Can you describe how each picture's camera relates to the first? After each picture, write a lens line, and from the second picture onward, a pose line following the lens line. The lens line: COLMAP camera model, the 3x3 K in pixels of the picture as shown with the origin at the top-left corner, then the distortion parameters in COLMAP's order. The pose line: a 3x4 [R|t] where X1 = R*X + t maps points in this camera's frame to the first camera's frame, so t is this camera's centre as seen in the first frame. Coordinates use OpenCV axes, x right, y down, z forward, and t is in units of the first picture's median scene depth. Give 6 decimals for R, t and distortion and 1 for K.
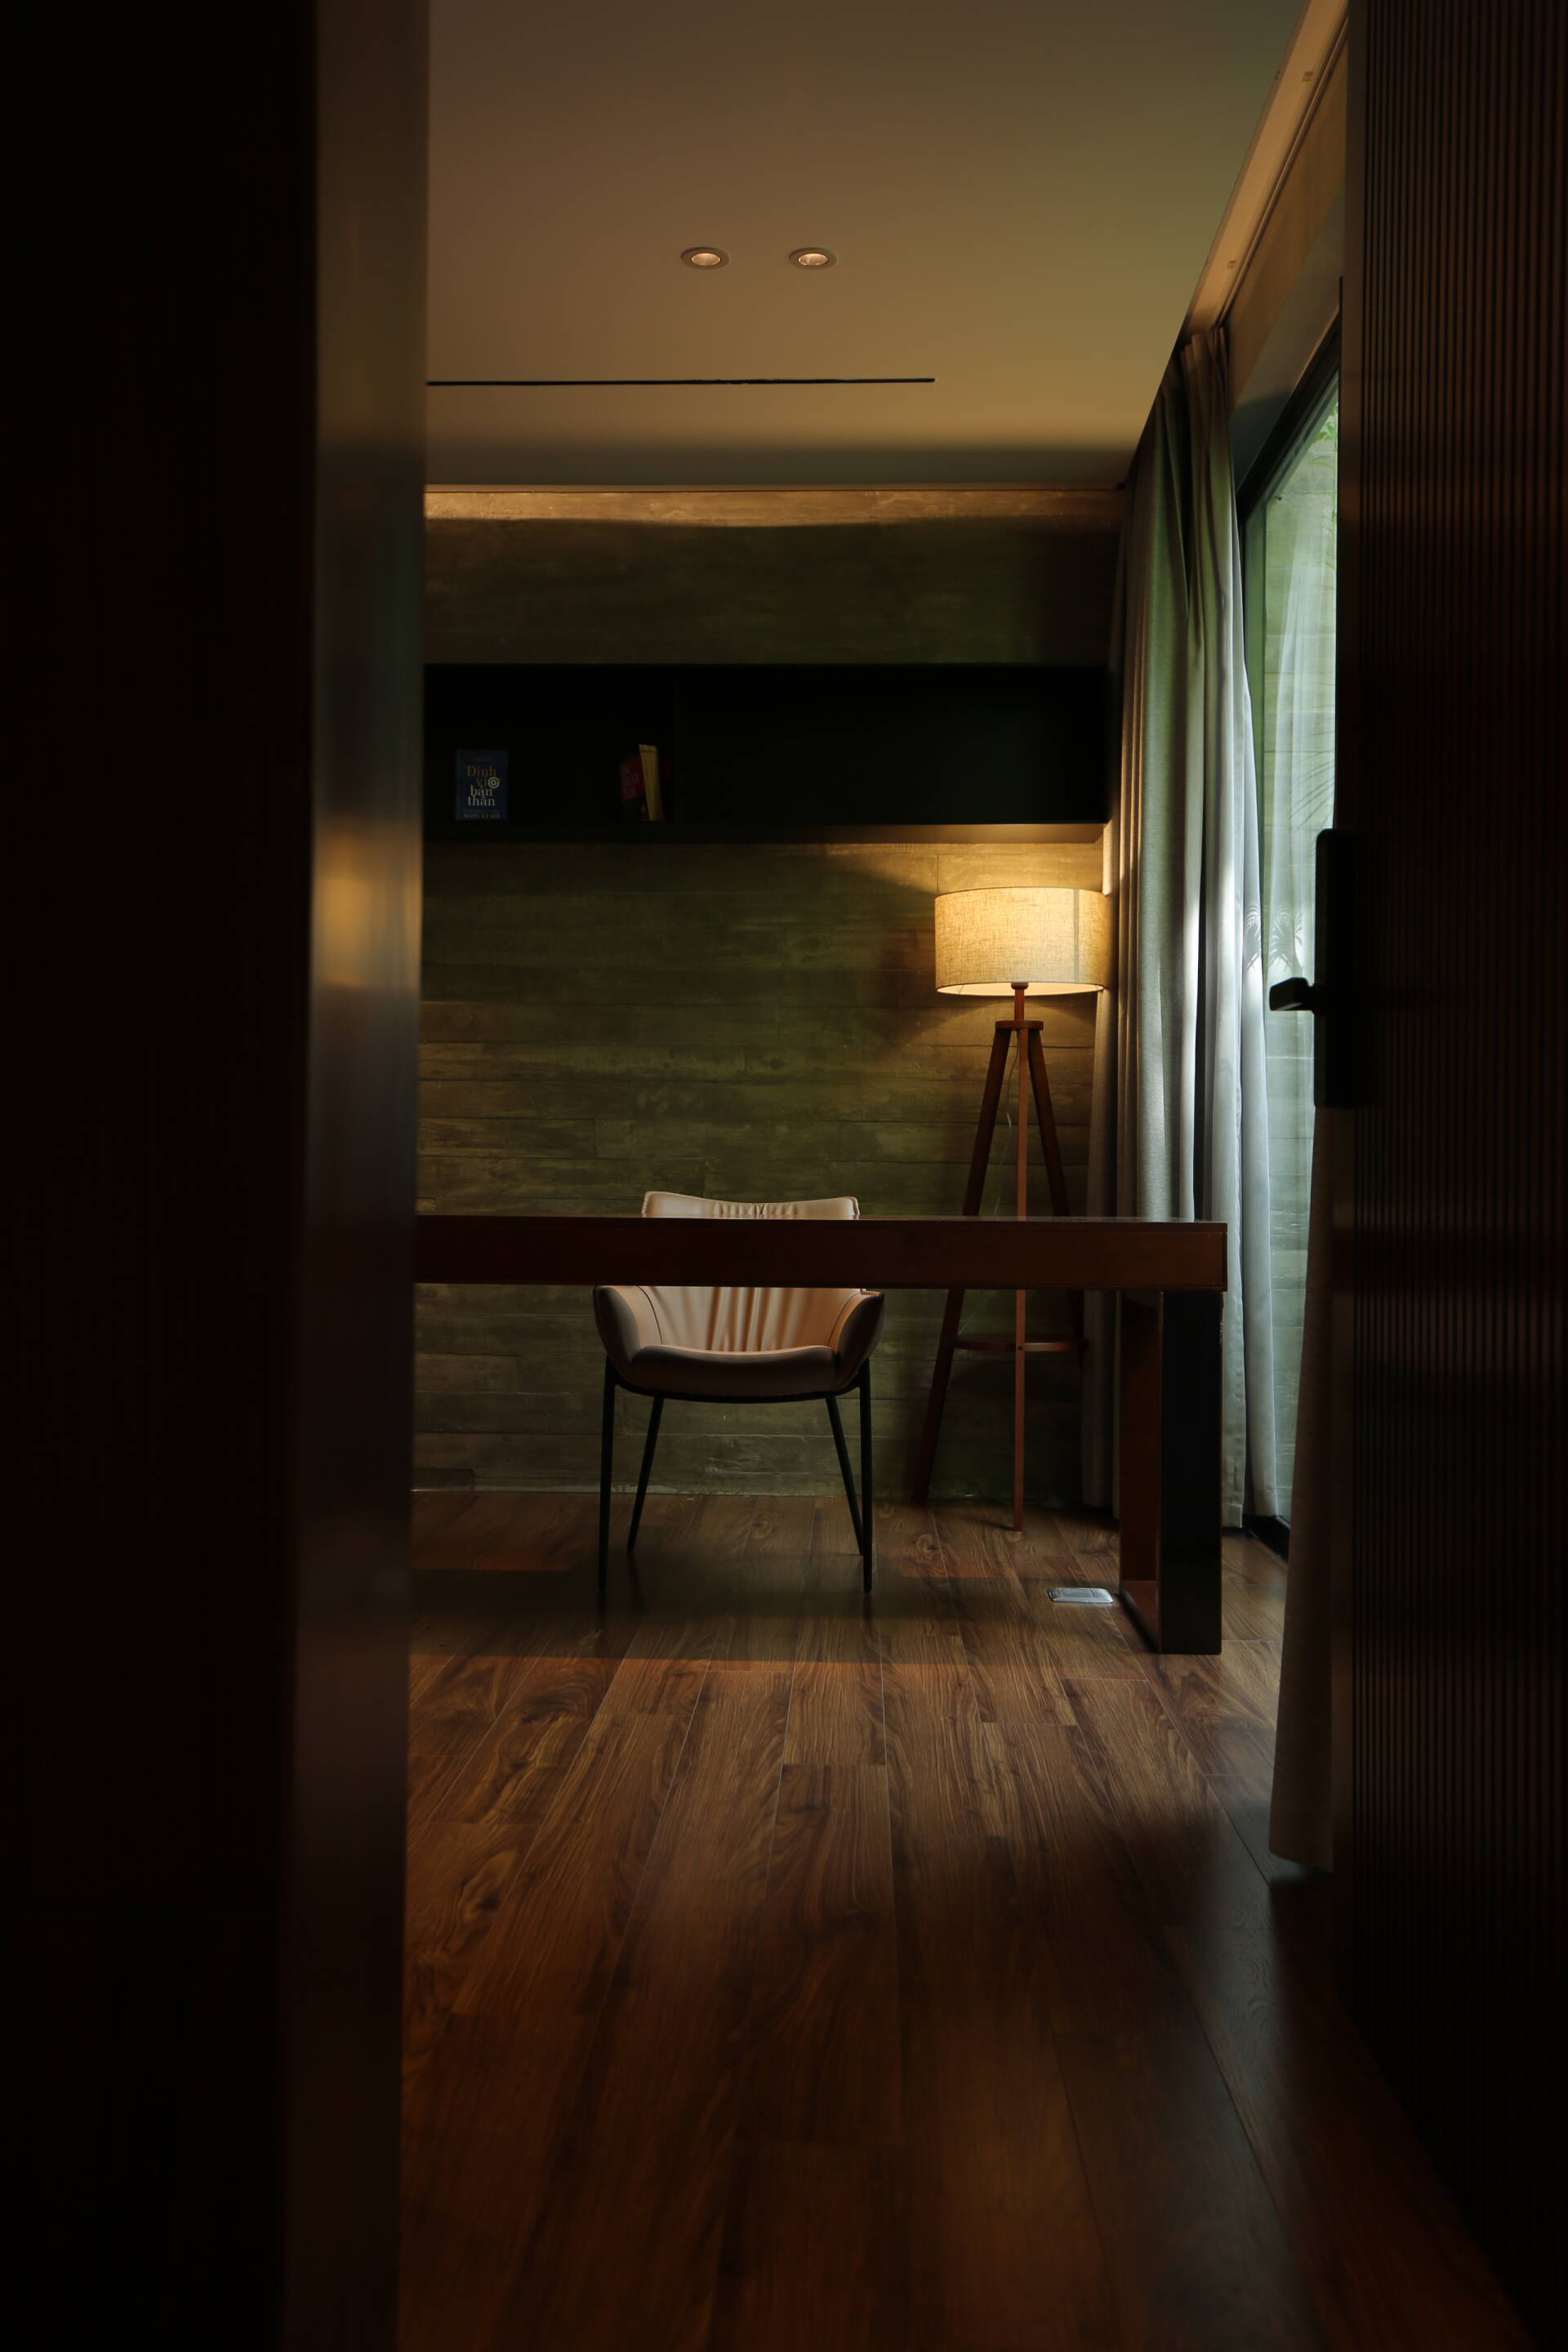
lens RADIAL K [[2264.9, 0, 784.0], [0, 2264.9, 1176.0], [0, 0, 1]] dist [-0.024905, -0.005722]
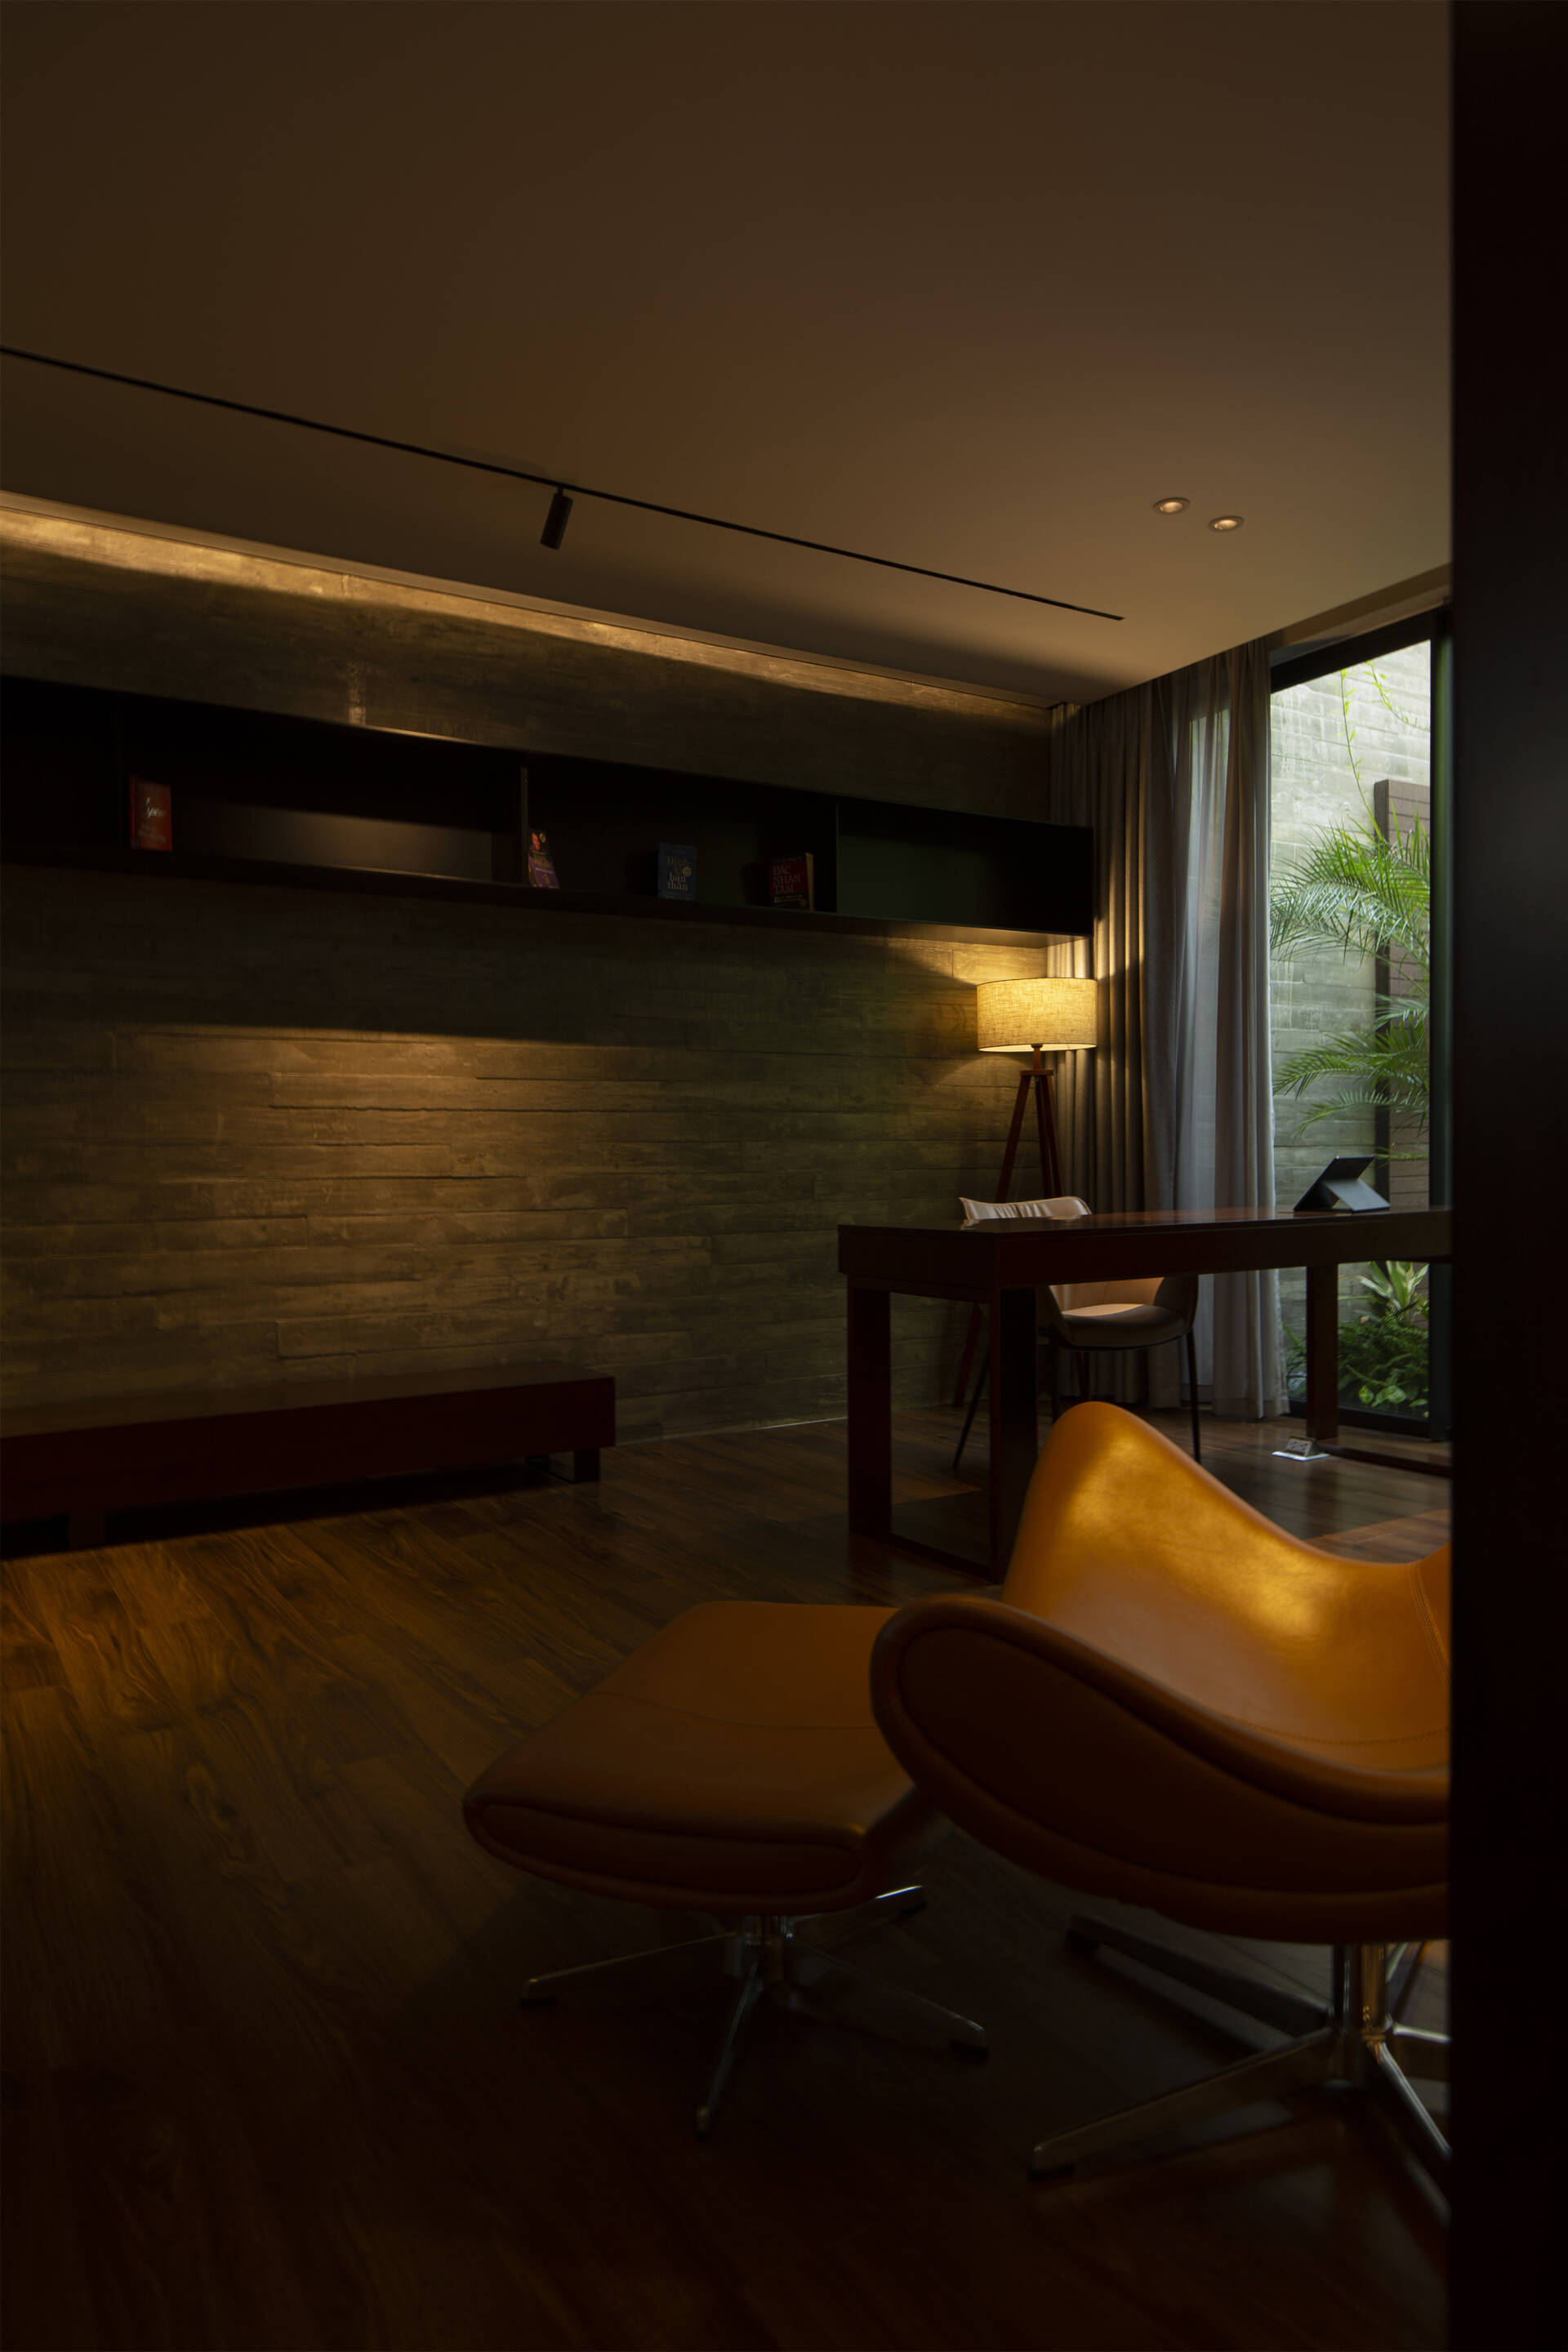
lens RADIAL K [[1483.6, 0, 784.0], [0, 1483.6, 1176.0], [0, 0, 1]] dist [0.004117, 0.000315]
pose [[0.830951, -0.029779, 0.555548, -0.536797], [0.017885, 0.999480, 0.026824, -0.027724], [-0.556058, -0.012354, 0.831051, 0.286716]]
